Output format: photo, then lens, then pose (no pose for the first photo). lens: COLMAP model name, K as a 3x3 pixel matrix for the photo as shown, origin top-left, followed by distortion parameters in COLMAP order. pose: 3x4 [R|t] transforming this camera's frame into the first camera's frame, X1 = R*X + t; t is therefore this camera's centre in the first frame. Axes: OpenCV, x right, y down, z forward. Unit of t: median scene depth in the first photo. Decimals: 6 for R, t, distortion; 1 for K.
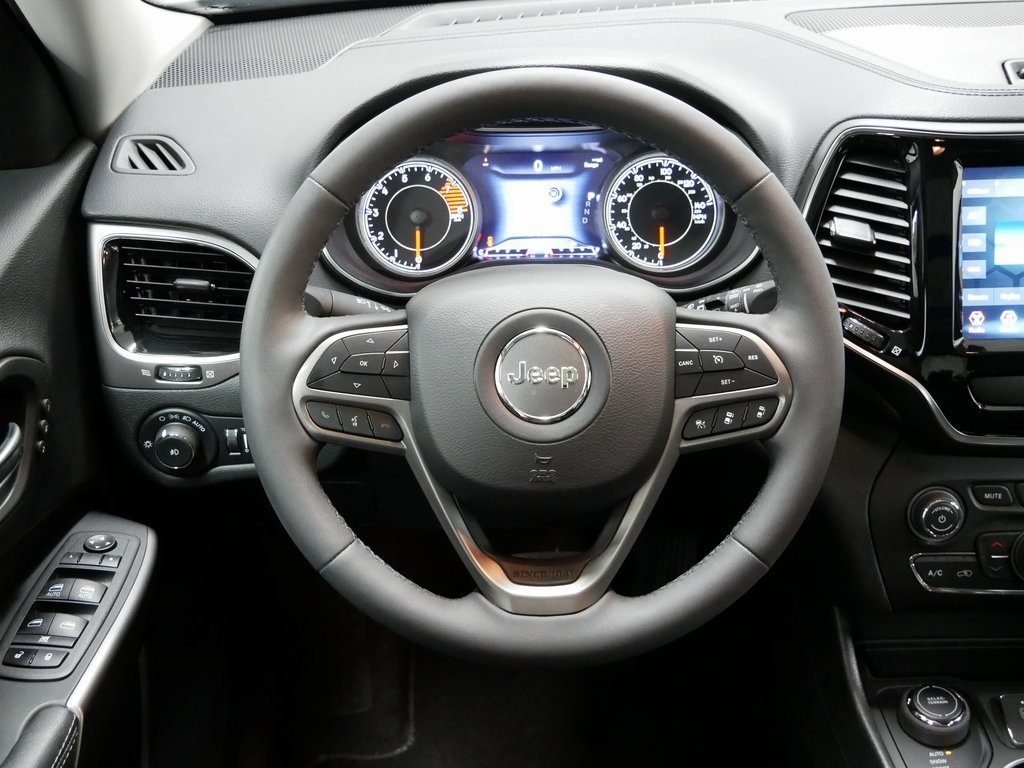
lens RADIAL K [[1248.5, 0, 512.0], [0, 1248.5, 384.0], [0, 0, 1]] dist [-0.006050, 0.098828]
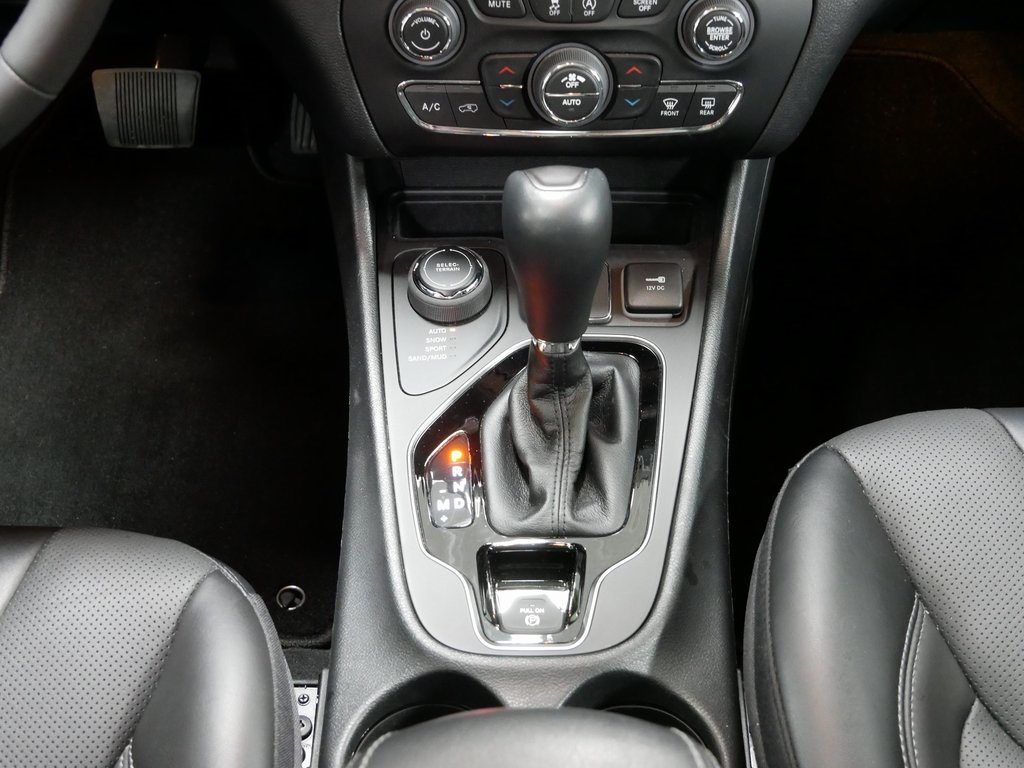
lens RADIAL K [[1417.7, 0, 512.0], [0, 1417.7, 384.0], [0, 0, 1]] dist [0.024890, 0.095249]
pose [[0.999881, 0.012801, 0.008642, 0.373894], [-0.014996, 0.938600, 0.344682, 0.009852], [-0.003699, -0.344771, 0.938680, 0.122105]]
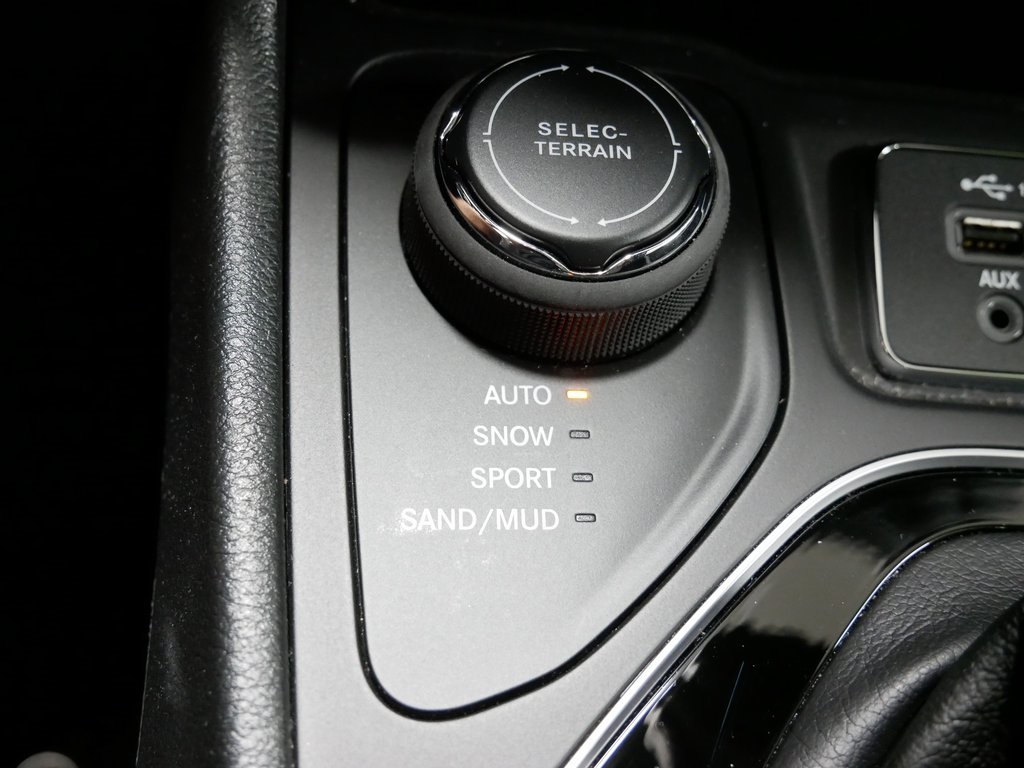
lens RADIAL K [[1176.1, 0, 512.0], [0, 1176.1, 384.0], [0, 0, 1]] dist [-0.009734, 0.072218]
pose [[0.988040, 0.084657, 0.128878, 0.308249], [-0.137406, 0.862665, 0.486753, 0.197841], [-0.069971, -0.498640, 0.863980, 0.822508]]
